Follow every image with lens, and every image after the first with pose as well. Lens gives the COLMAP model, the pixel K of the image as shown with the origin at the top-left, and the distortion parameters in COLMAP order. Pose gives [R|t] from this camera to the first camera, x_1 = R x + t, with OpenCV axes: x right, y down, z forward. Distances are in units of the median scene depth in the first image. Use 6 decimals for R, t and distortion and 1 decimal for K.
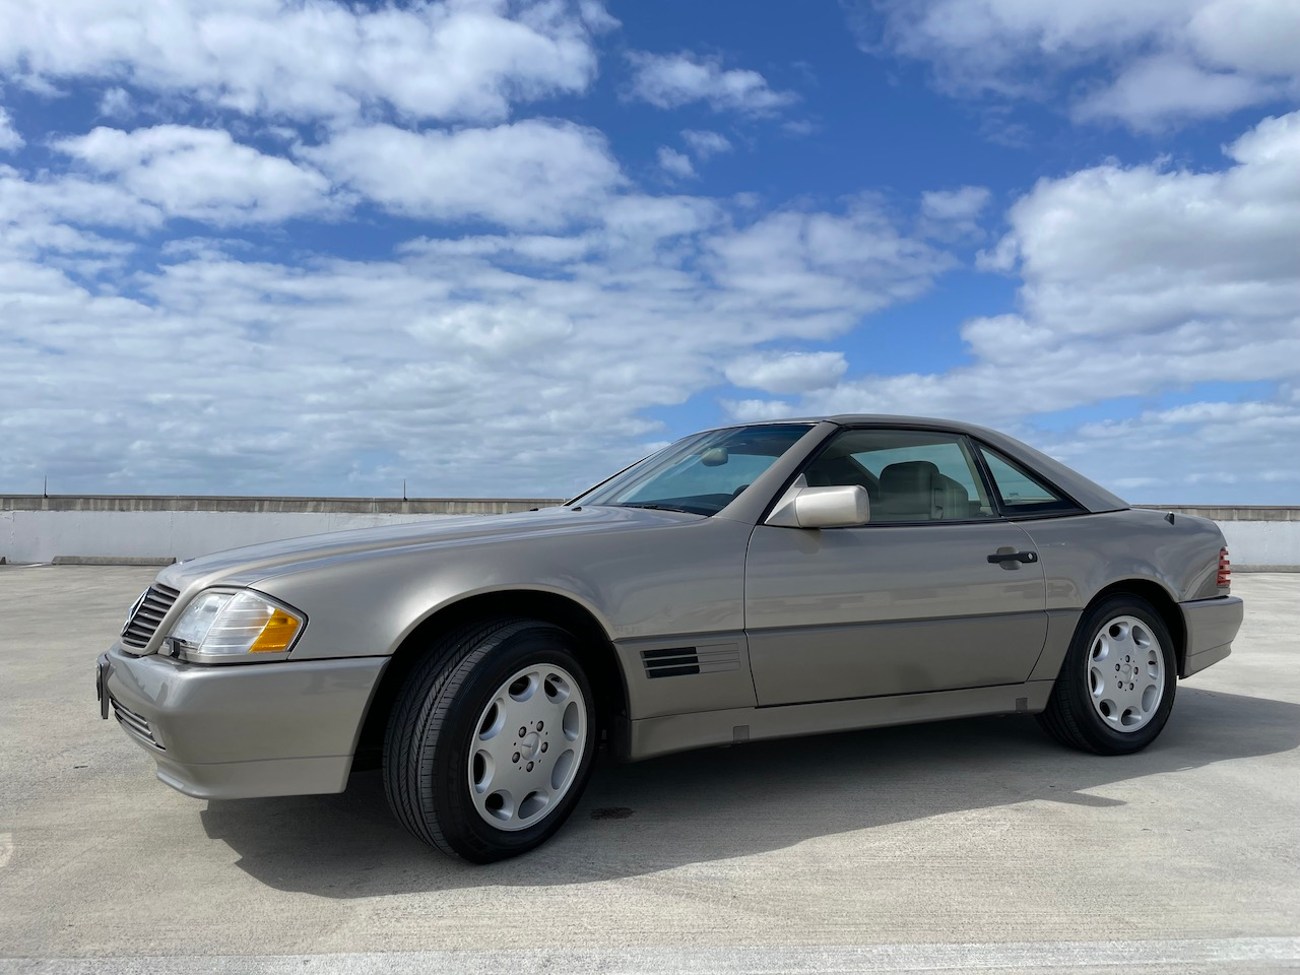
lens RADIAL K [[977.4, 0, 657.9], [0, 977.4, 480.6], [0, 0, 1]] dist [0.085386, -0.108978]
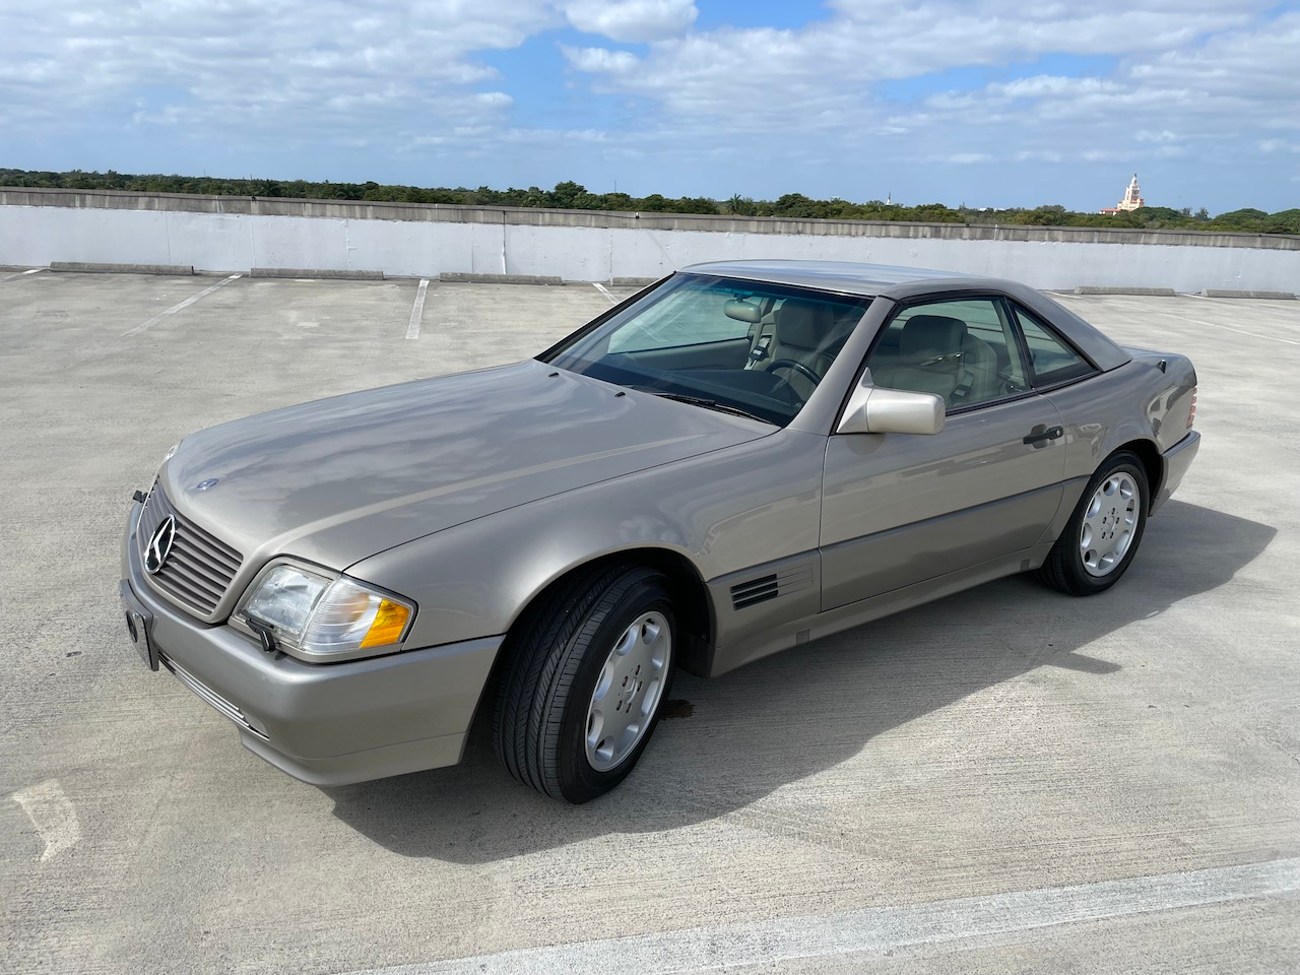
lens RADIAL K [[977.4, 0, 657.9], [0, 977.4, 480.6], [0, 0, 1]] dist [0.085386, -0.108978]
pose [[0.986824, -0.013770, 0.161208, -0.245254], [-0.039506, 0.945707, 0.322609, -0.239158], [-0.156898, -0.324727, 0.932703, 0.132945]]
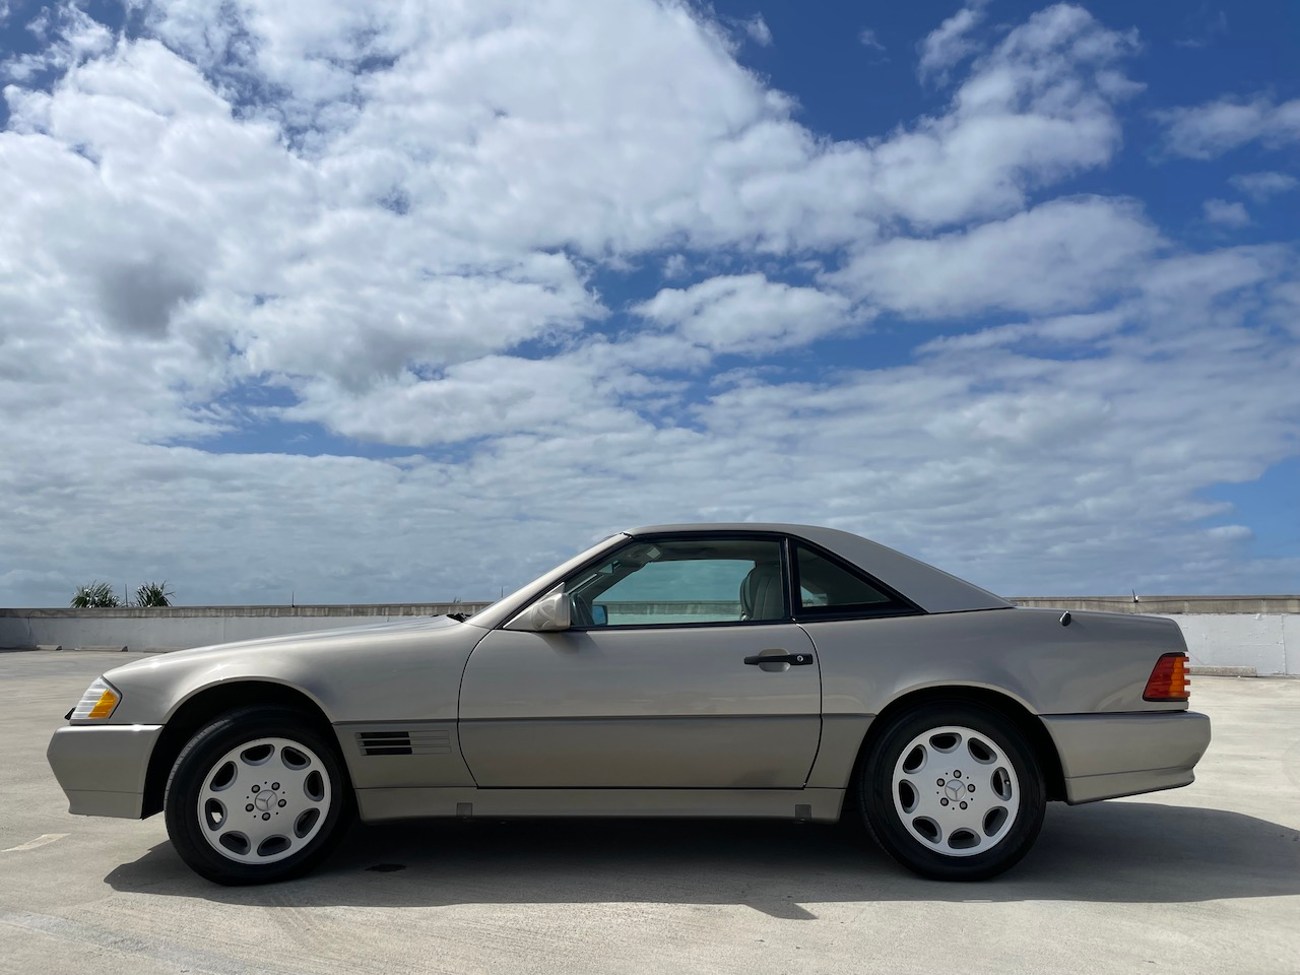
lens RADIAL K [[993.5, 0, 667.8], [0, 993.5, 487.0], [0, 0, 1]] dist [0.063444, -0.091605]
pose [[0.871139, -0.073266, -0.485540, 0.969970], [0.028330, 0.994658, -0.099262, 0.000607], [0.490219, 0.072716, 0.868561, 0.062672]]
